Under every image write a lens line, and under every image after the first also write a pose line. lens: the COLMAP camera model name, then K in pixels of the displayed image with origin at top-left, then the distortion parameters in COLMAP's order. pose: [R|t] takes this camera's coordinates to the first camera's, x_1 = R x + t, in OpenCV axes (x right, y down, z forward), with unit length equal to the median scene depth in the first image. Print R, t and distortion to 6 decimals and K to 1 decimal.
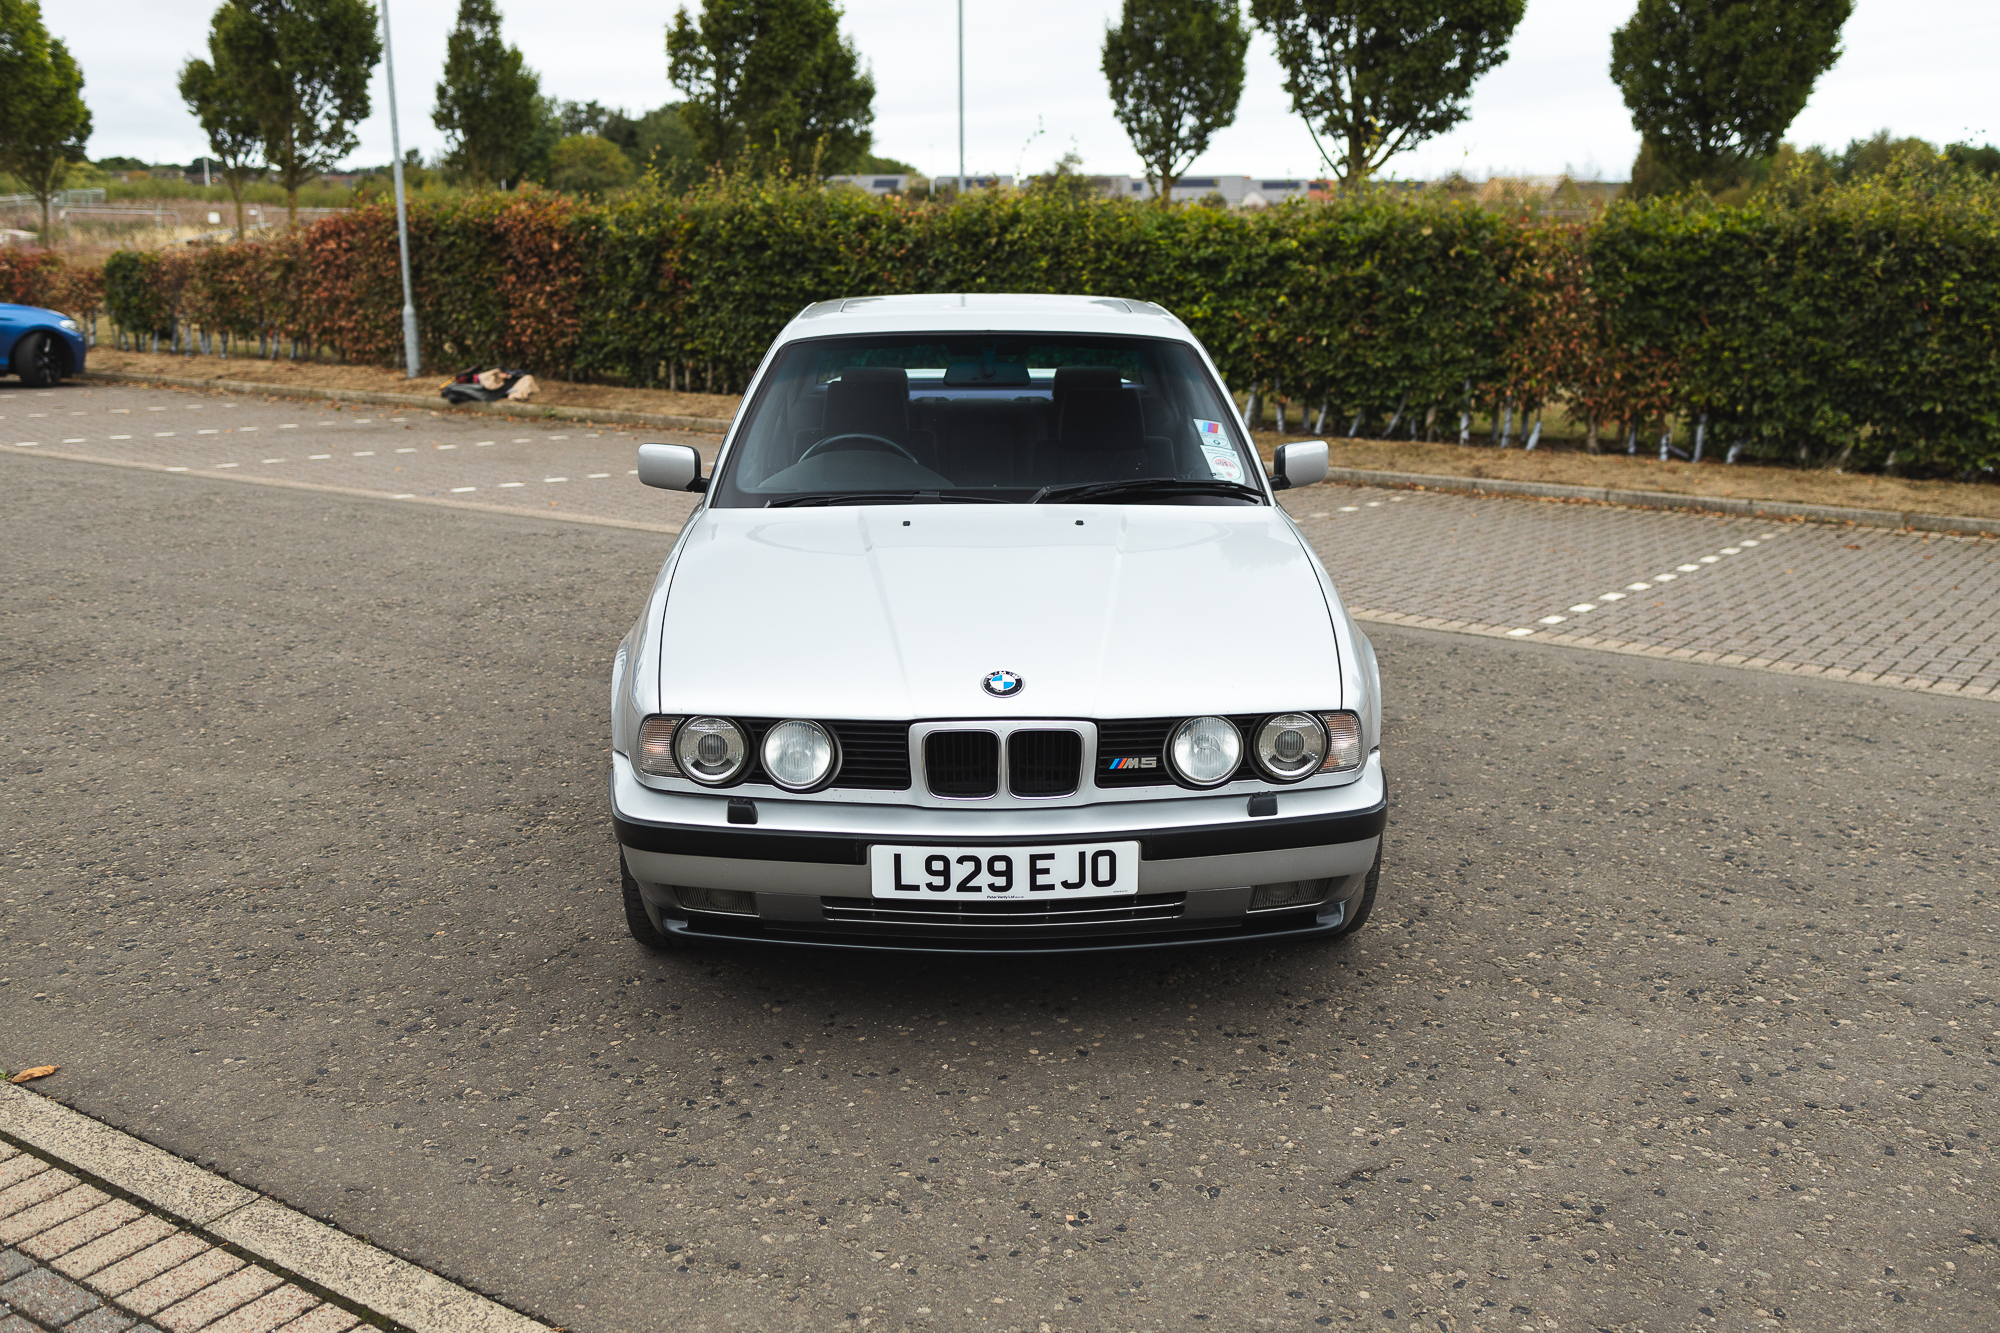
lens RADIAL K [[1994.8, 0, 1001.5], [0, 1994.8, 647.6], [0, 0, 1]] dist [0.022627, 0.003608]
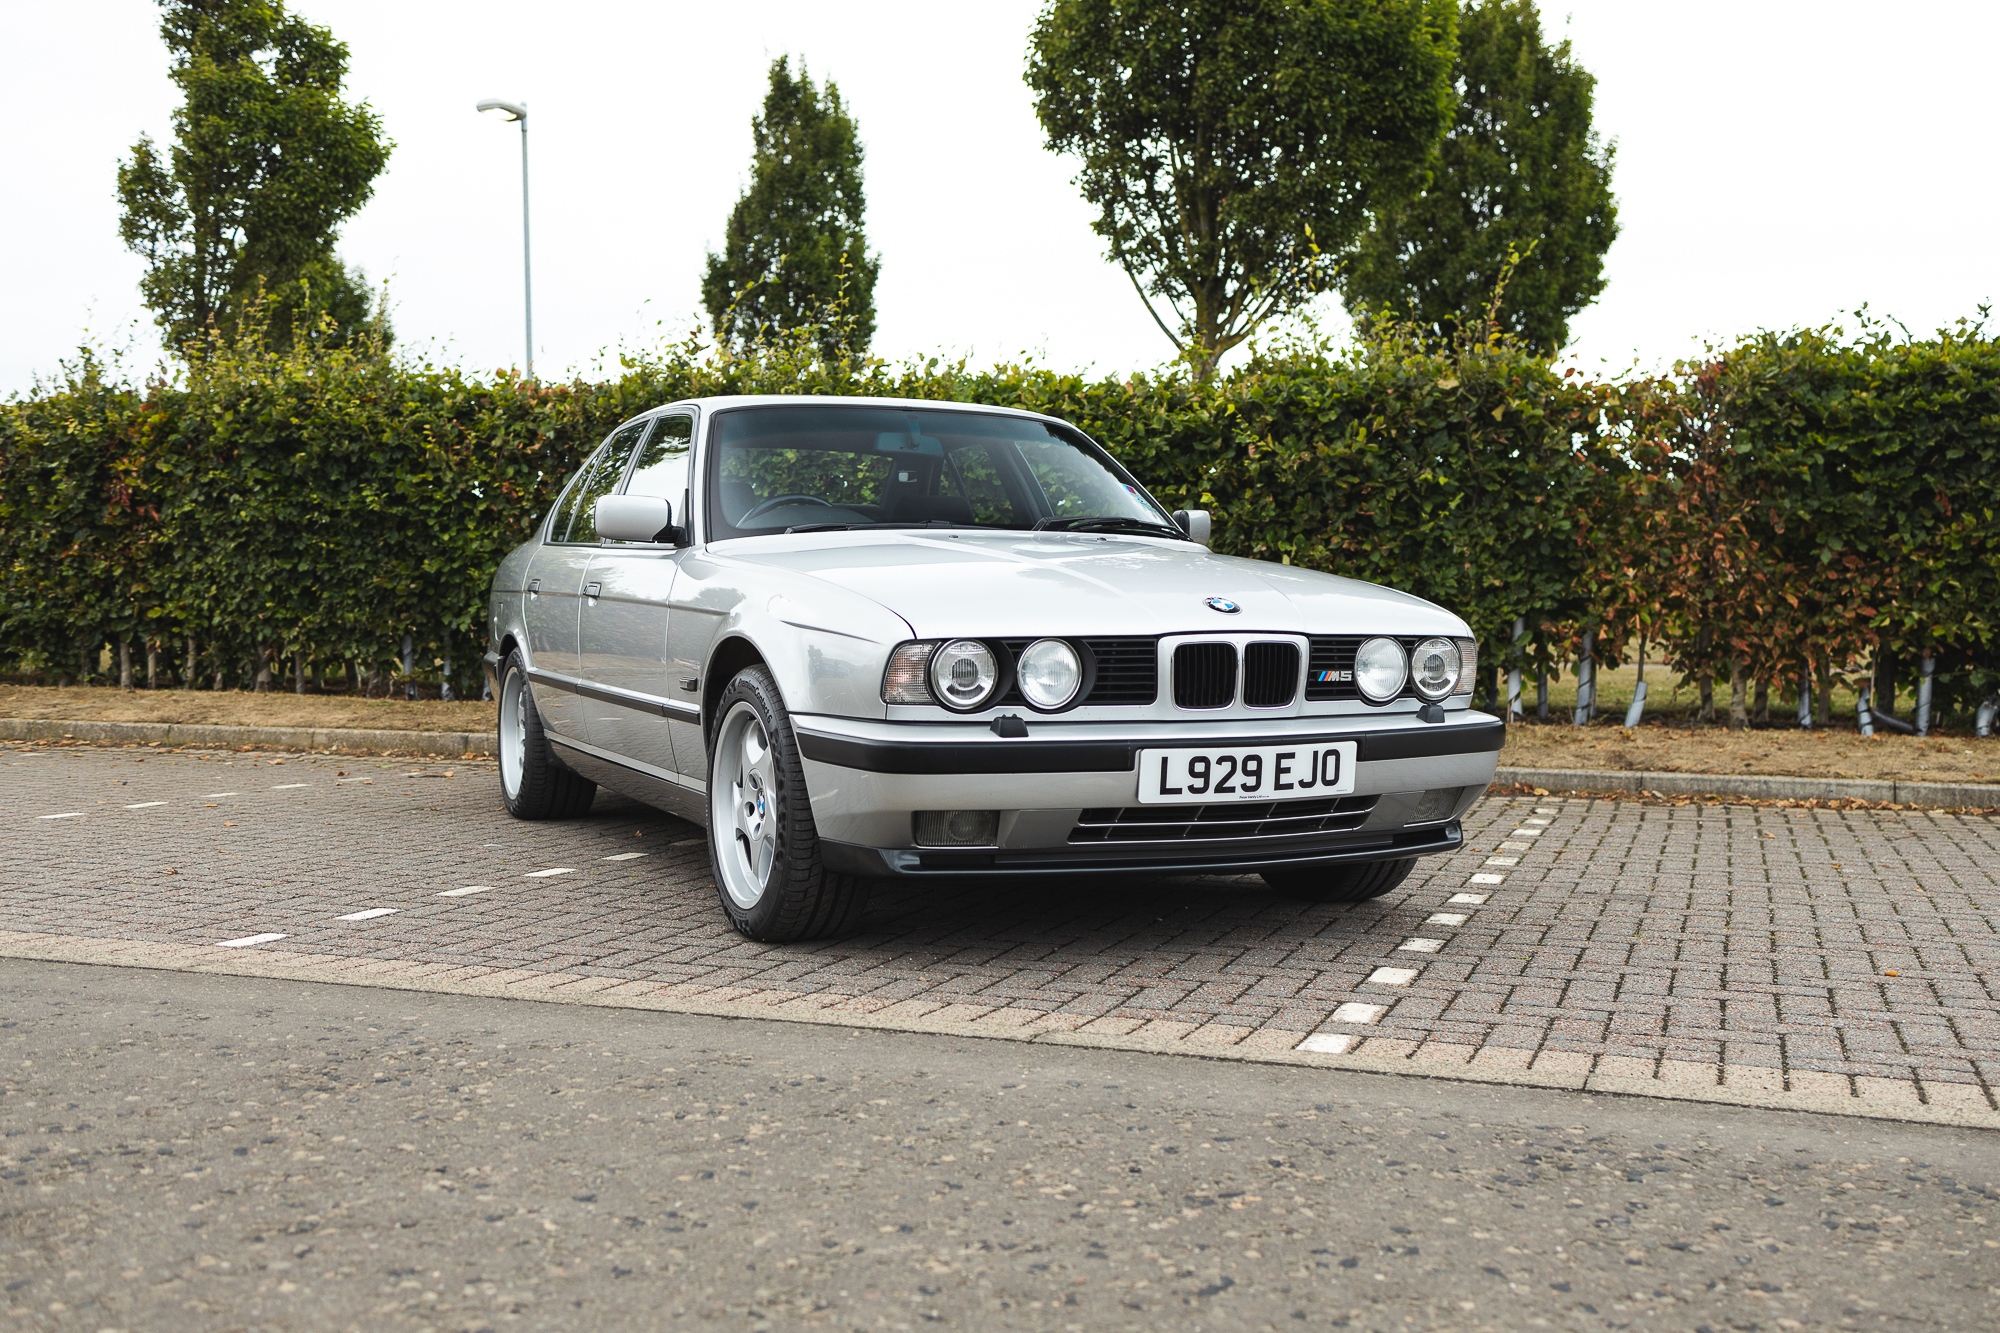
lens RADIAL K [[1983.3, 0, 1006.8], [0, 1983.3, 658.3], [0, 0, 1]] dist [-0.004344, -0.003432]
pose [[0.964043, -0.015289, 0.265306, -0.072295], [0.058628, 0.985981, -0.156218, -0.029803], [-0.259198, 0.166156, 0.951424, 0.389517]]
